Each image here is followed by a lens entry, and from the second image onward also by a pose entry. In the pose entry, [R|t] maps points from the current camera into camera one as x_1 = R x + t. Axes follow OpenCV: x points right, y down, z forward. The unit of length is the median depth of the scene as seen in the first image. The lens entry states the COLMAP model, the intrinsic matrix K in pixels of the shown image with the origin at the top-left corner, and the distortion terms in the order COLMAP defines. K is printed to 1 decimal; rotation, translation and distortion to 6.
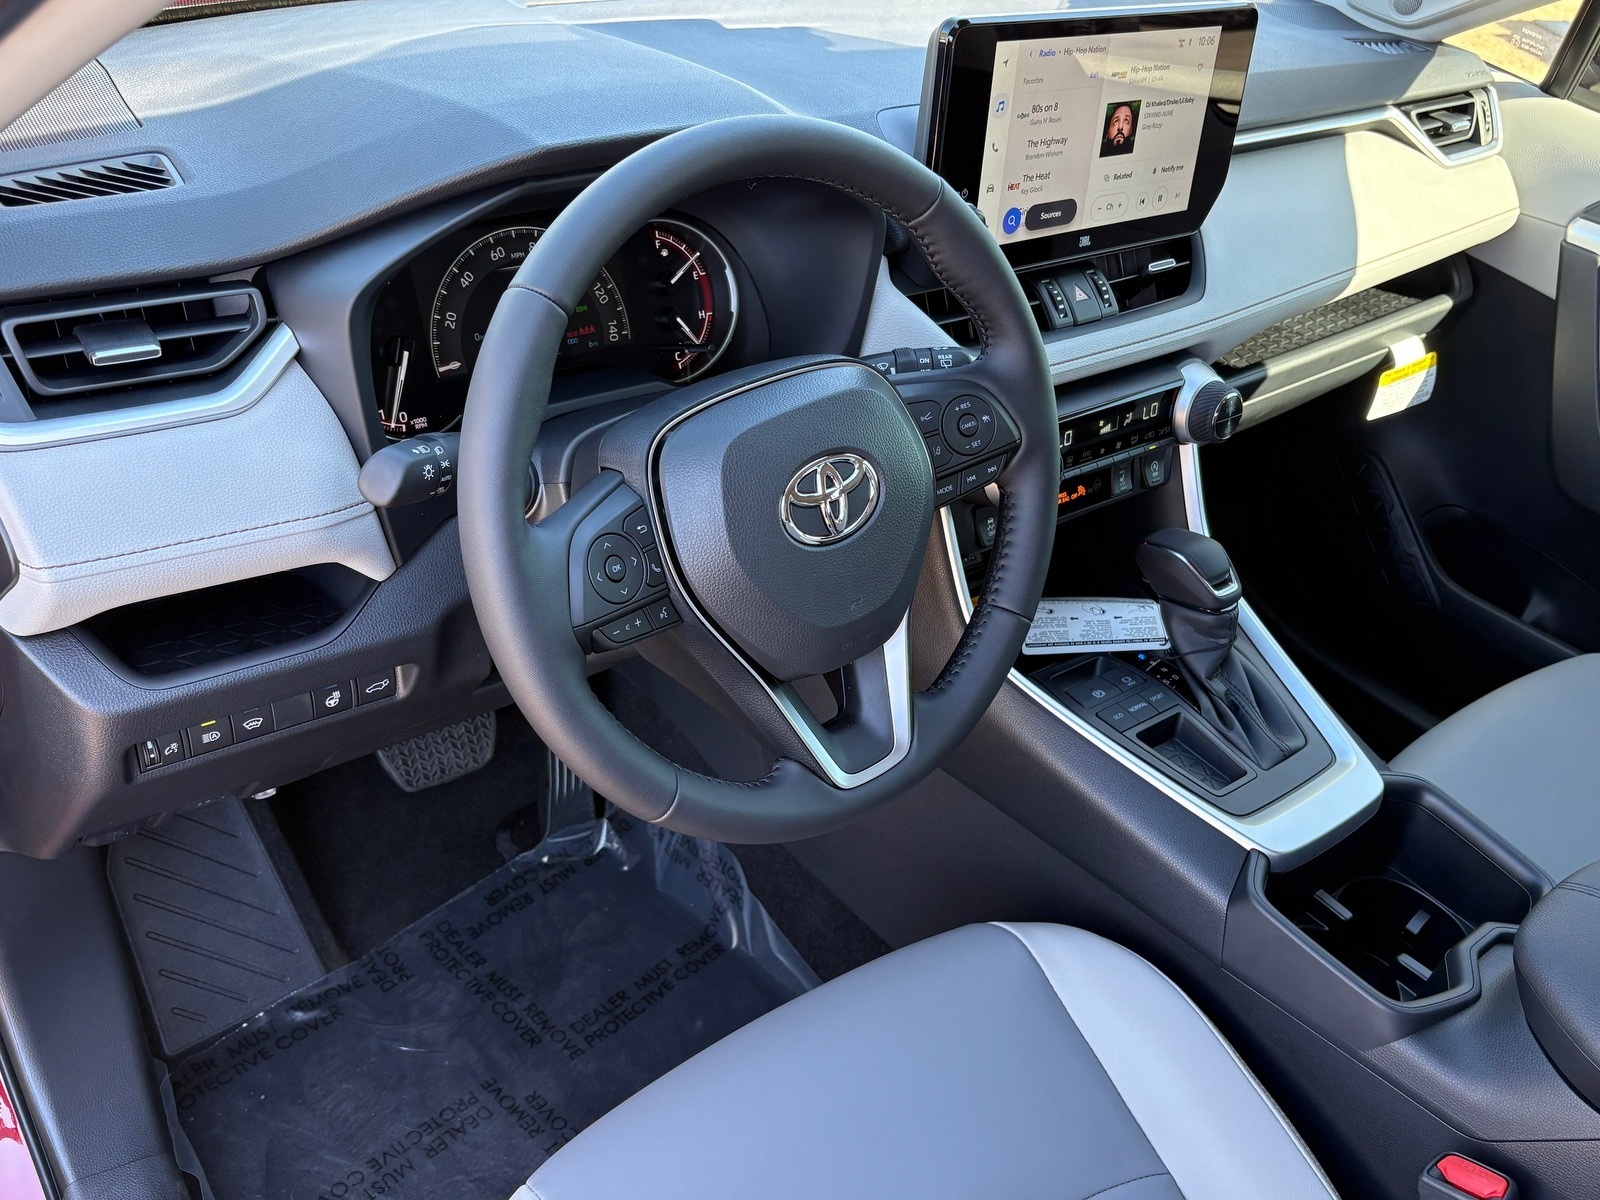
lens RADIAL K [[1379.9, 0, 800.0], [0, 1379.9, 600.0], [0, 0, 1]] dist [0.074269, -0.308393]
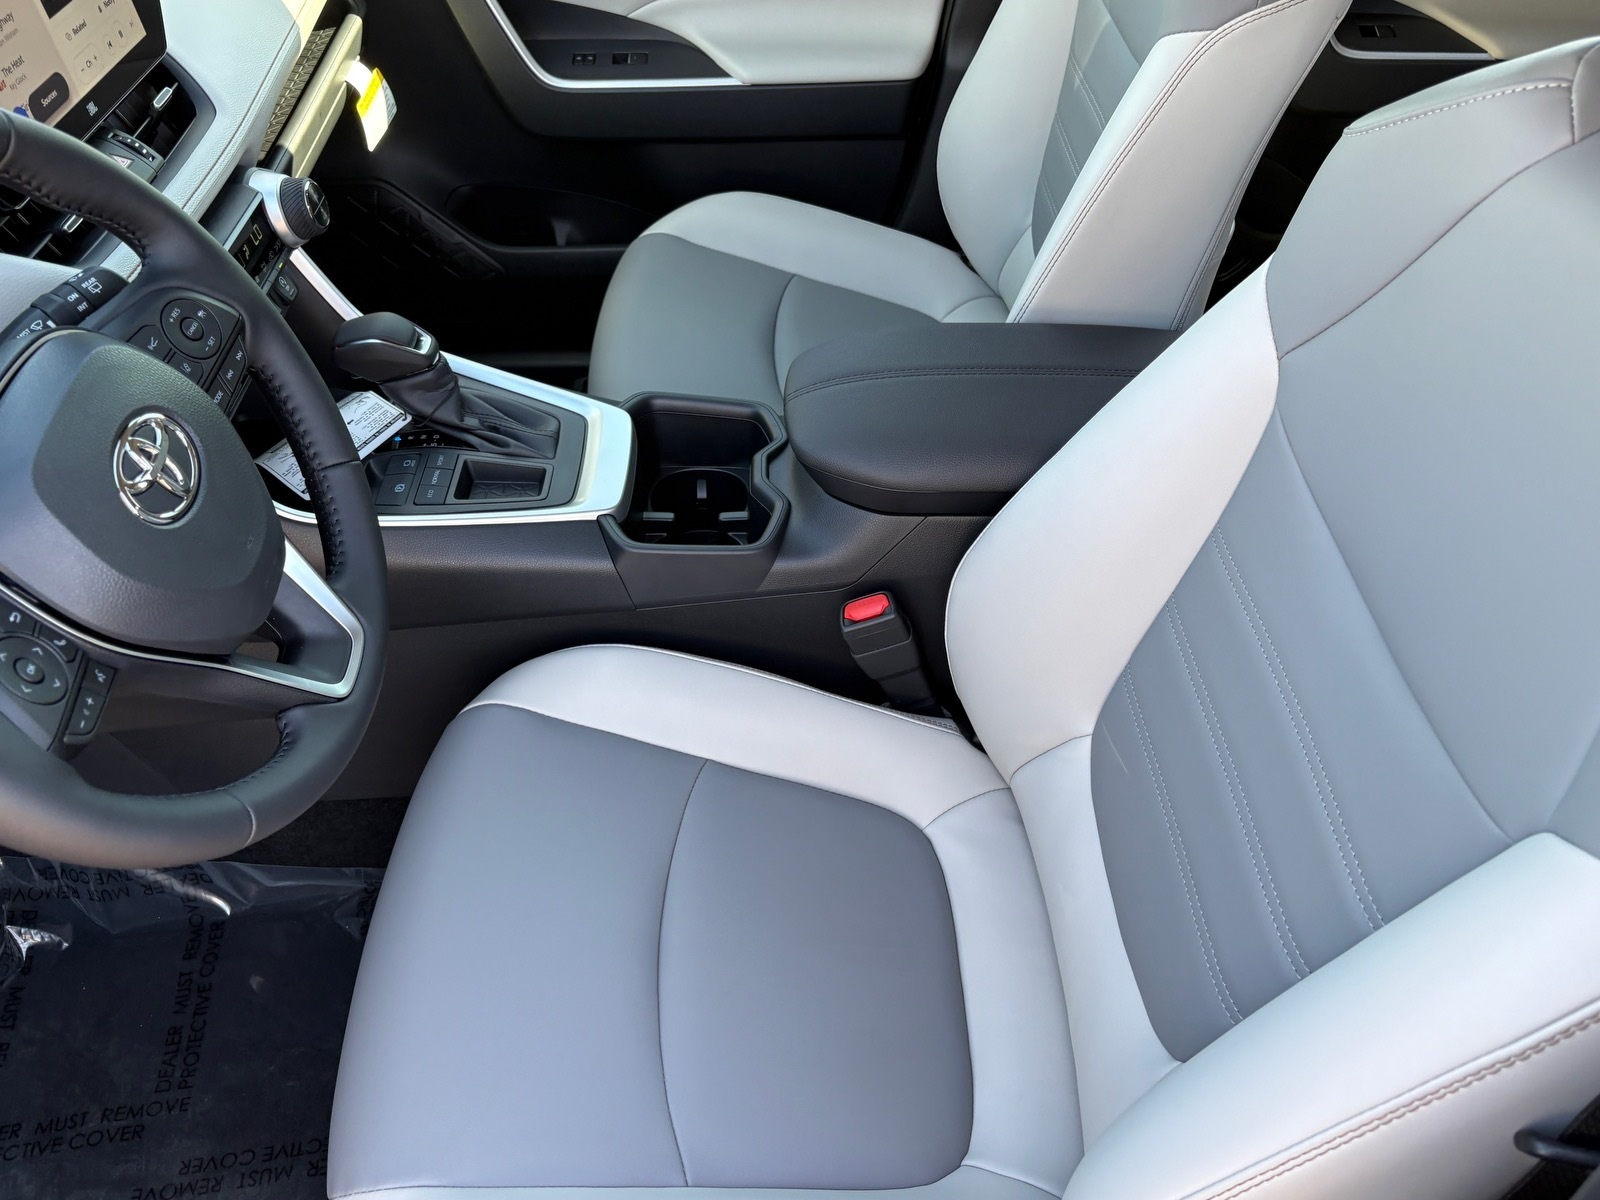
lens RADIAL K [[1225.3, 0, 800.0], [0, 1225.3, 600.0], [0, 0, 1]] dist [0.001732, -0.029376]
pose [[0.604553, -0.625901, 0.492710, -0.124964], [0.503591, 0.779564, 0.372394, -0.064997], [-0.617181, 0.022993, 0.786485, 0.057694]]
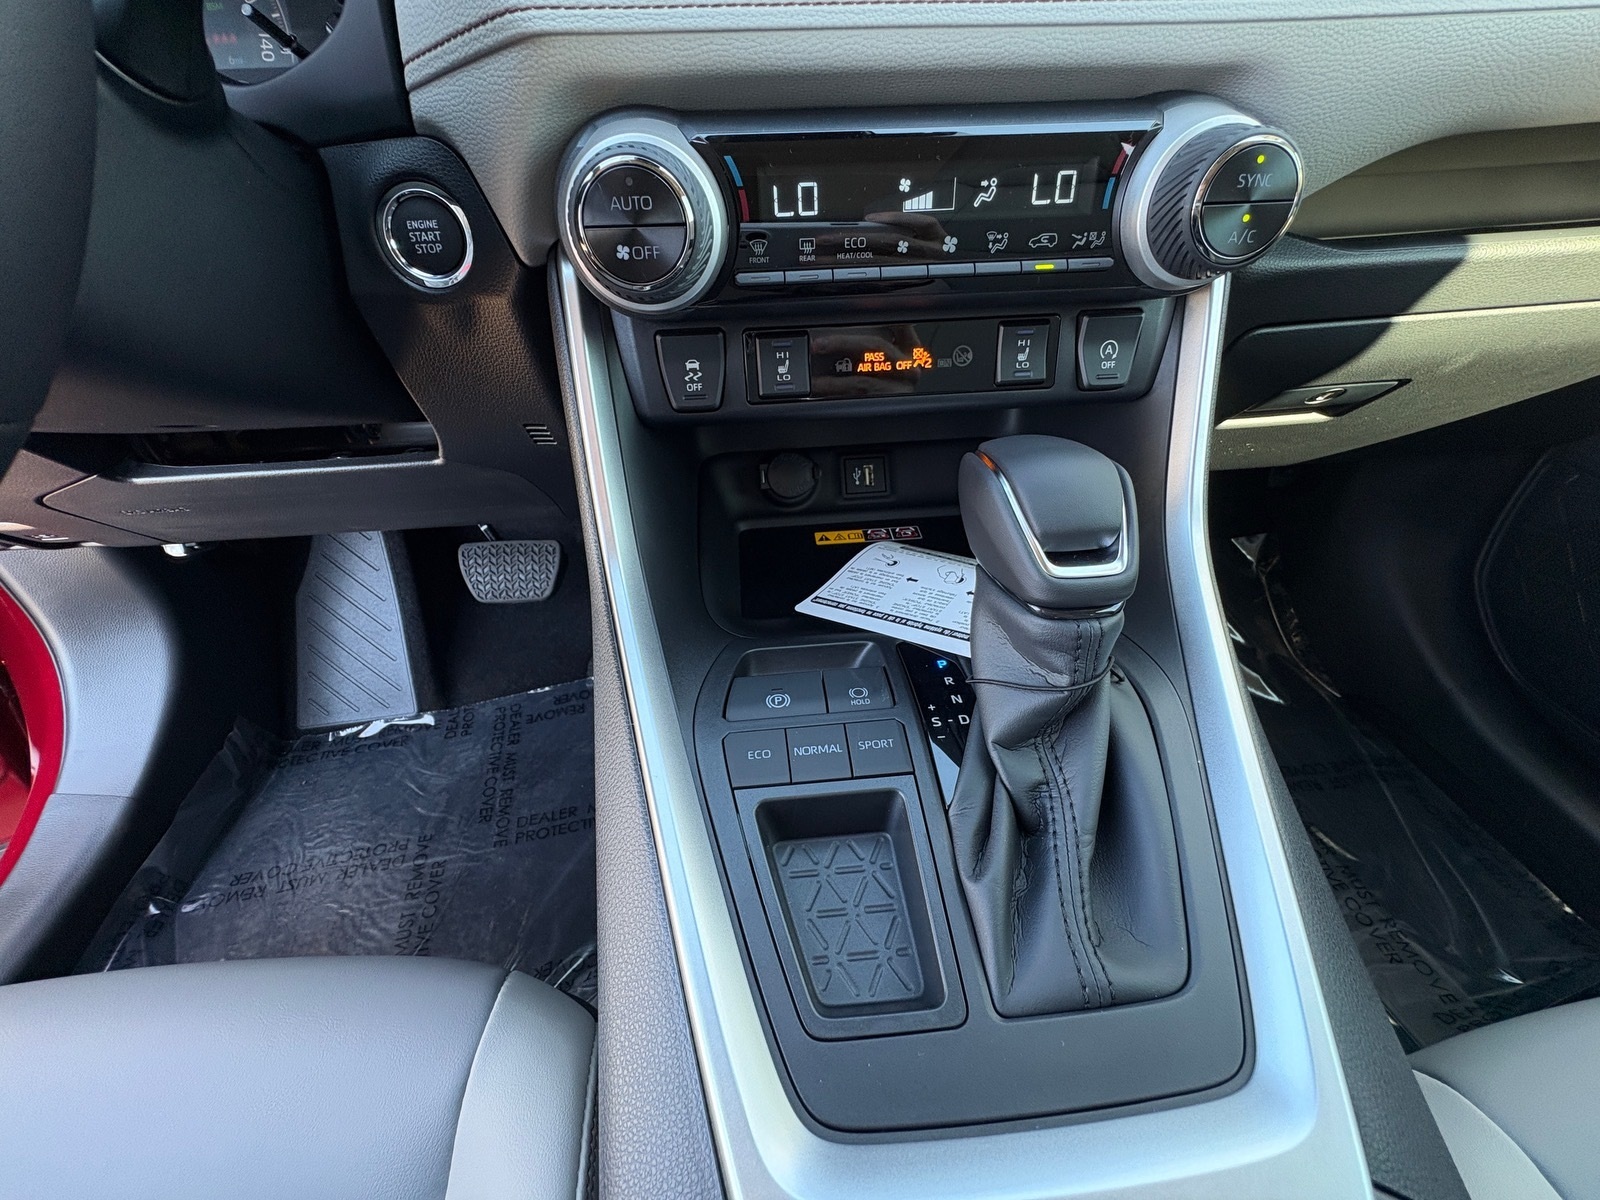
lens RADIAL K [[638.3, 0, 800.0], [0, 638.3, 600.0], [0, 0, 1]] dist [0.001499, 0.000162]
pose [[0.829906, 0.247184, -0.500156, 0.351309], [-0.215850, 0.968937, 0.120703, -0.002970], [0.514456, 0.007786, 0.857481, 0.816222]]
